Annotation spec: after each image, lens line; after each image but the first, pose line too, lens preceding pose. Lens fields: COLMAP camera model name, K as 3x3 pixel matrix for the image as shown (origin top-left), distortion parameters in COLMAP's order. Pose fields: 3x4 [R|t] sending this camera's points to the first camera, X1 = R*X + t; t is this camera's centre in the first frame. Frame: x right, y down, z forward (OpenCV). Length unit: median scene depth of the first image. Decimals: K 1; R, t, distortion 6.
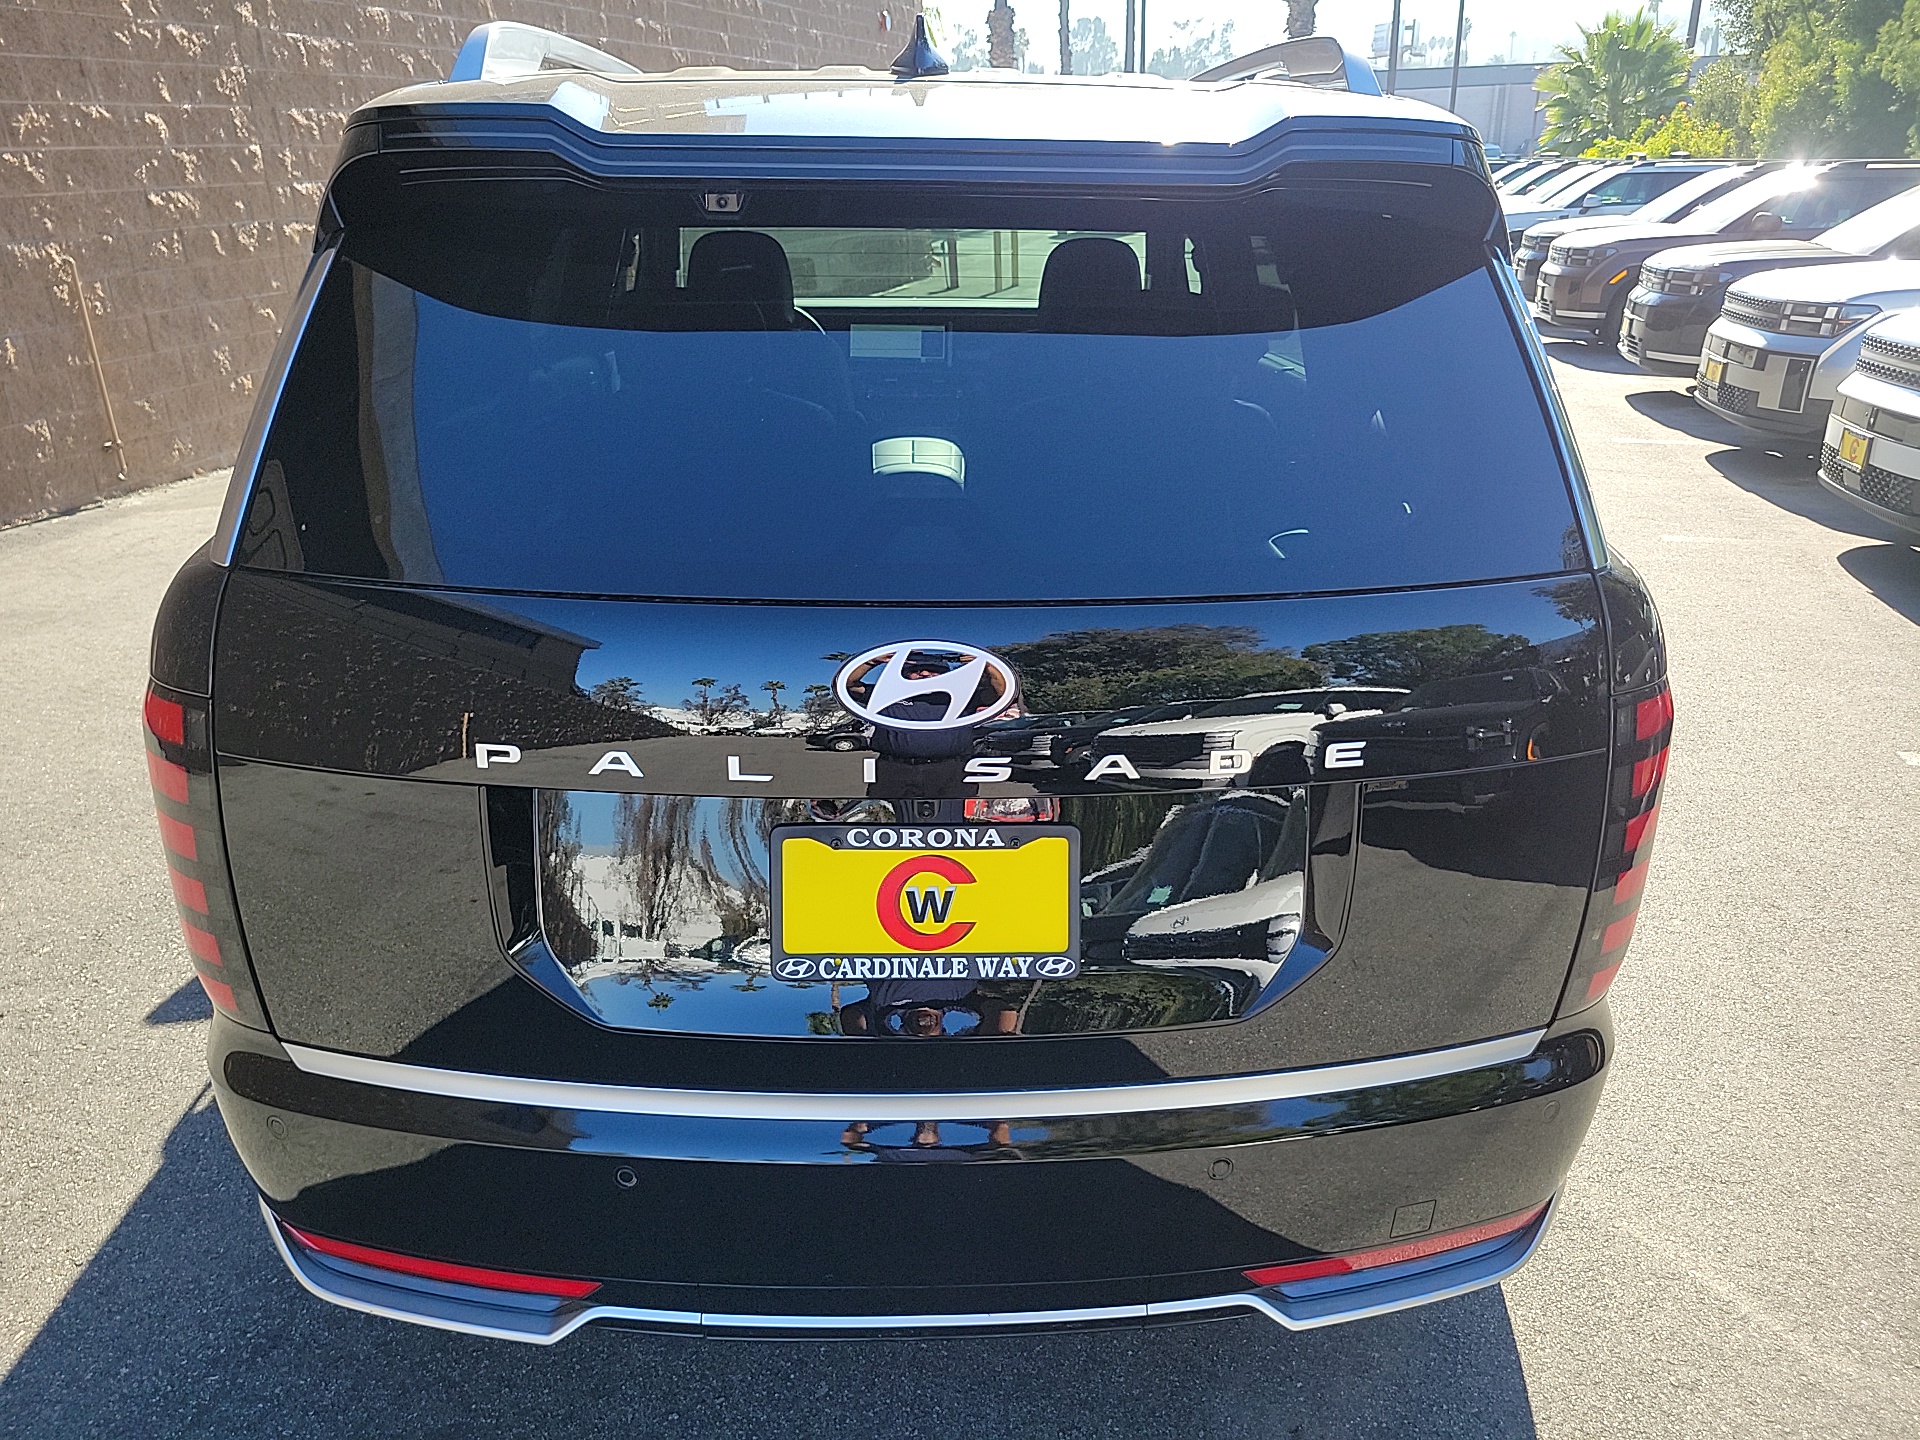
lens RADIAL K [[1458.8, 0, 972.5], [0, 1458.8, 743.1], [0, 0, 1]] dist [0.033074, -0.022695]
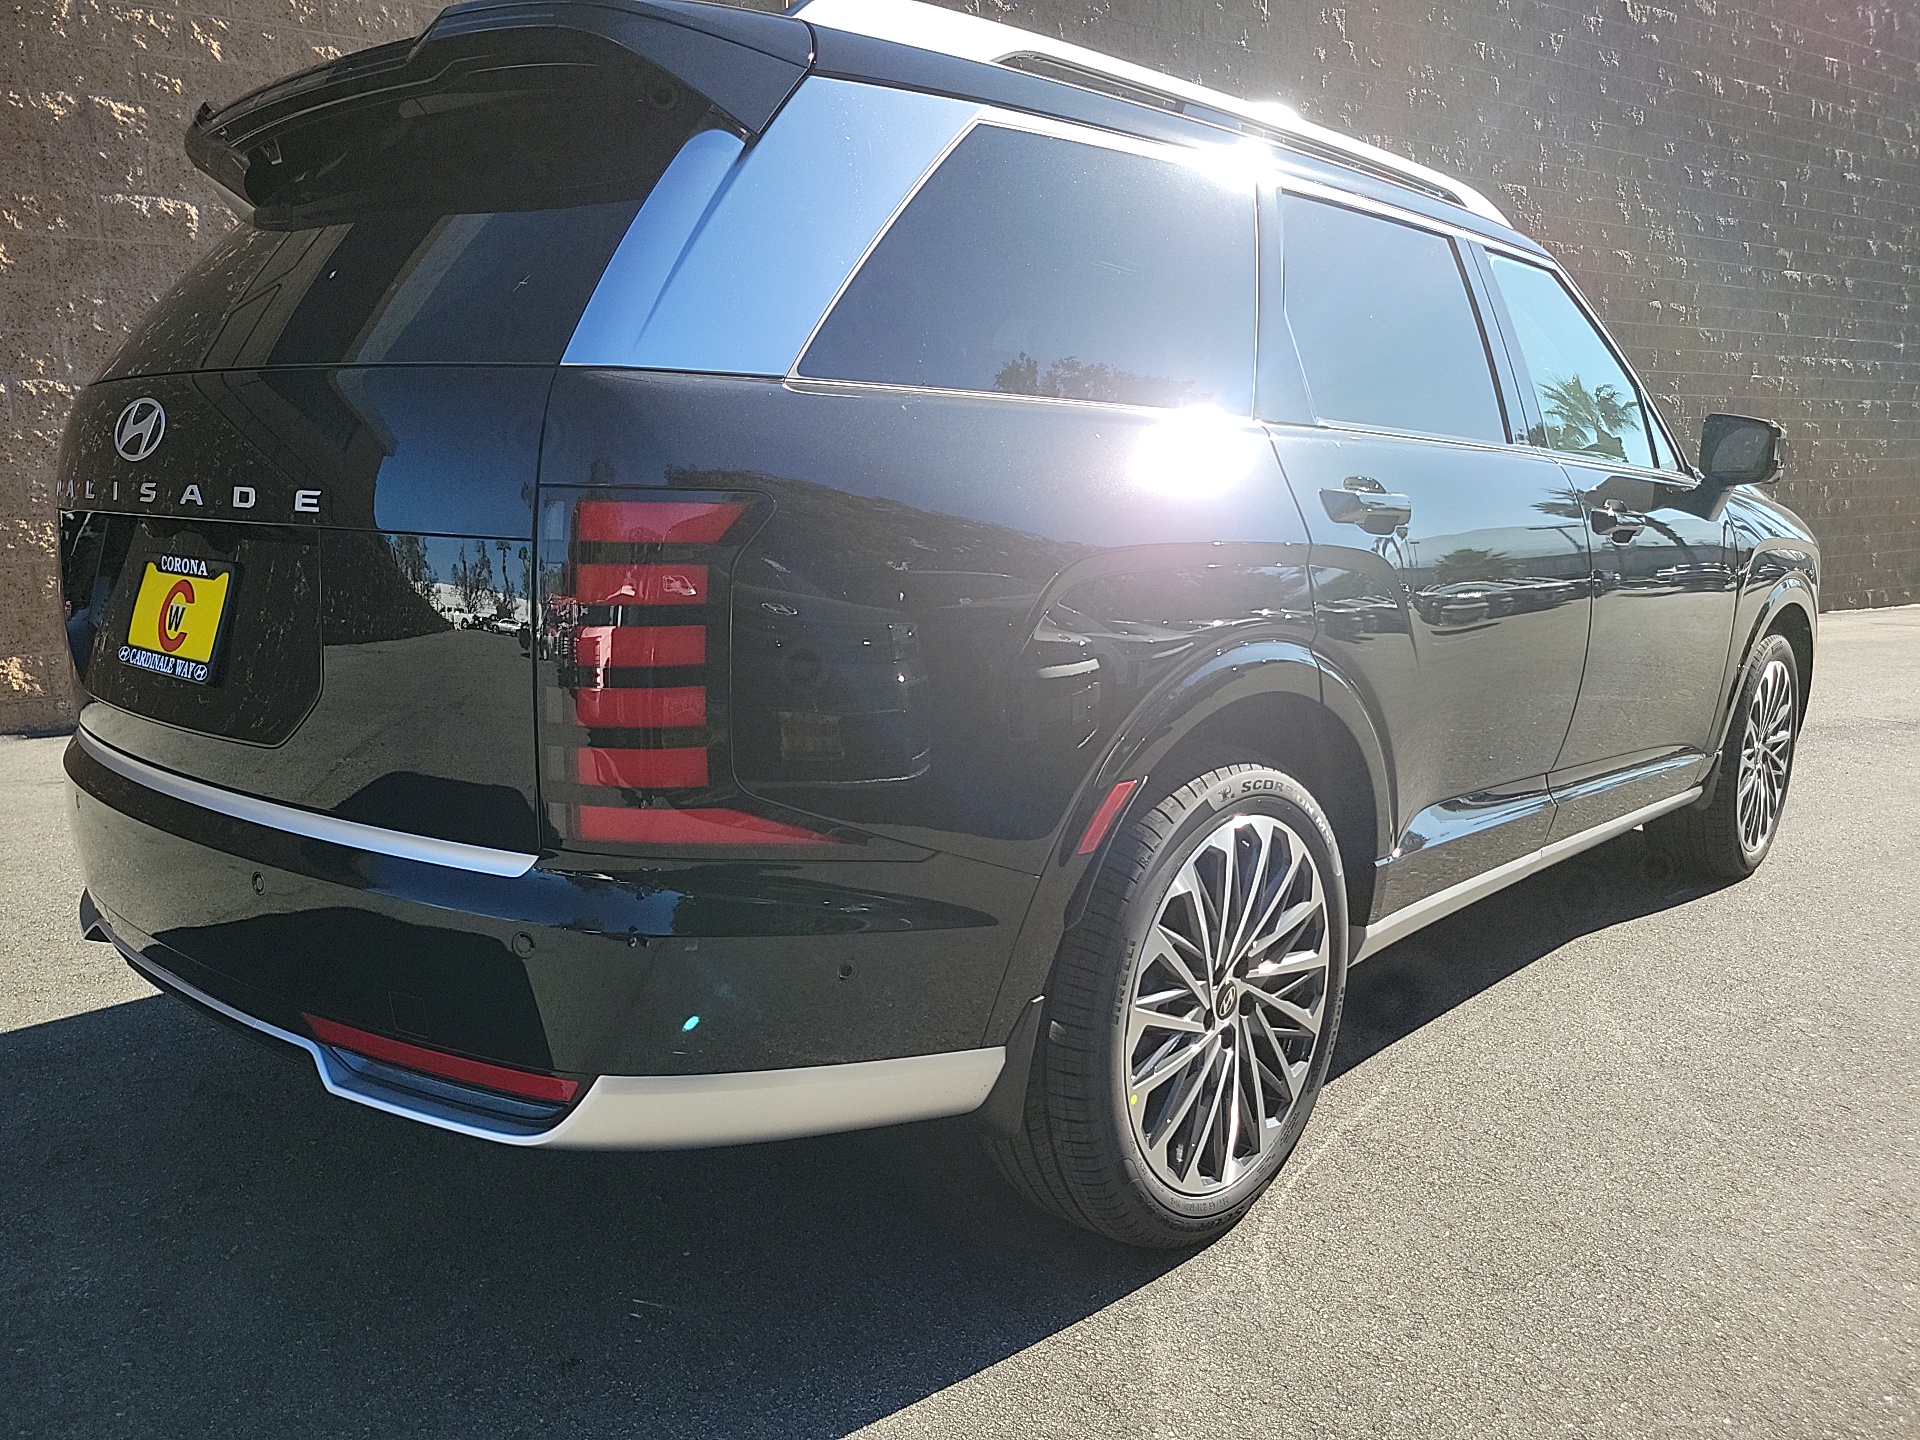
lens RADIAL K [[1458.8, 0, 958.9], [0, 1458.8, 725.1], [0, 0, 1]] dist [0.033074, -0.022695]
pose [[0.712934, 0.113680, -0.691955, 1.394914], [-0.262971, 0.958100, -0.113539, 0.168038], [0.650055, 0.262910, 0.712956, 0.538207]]
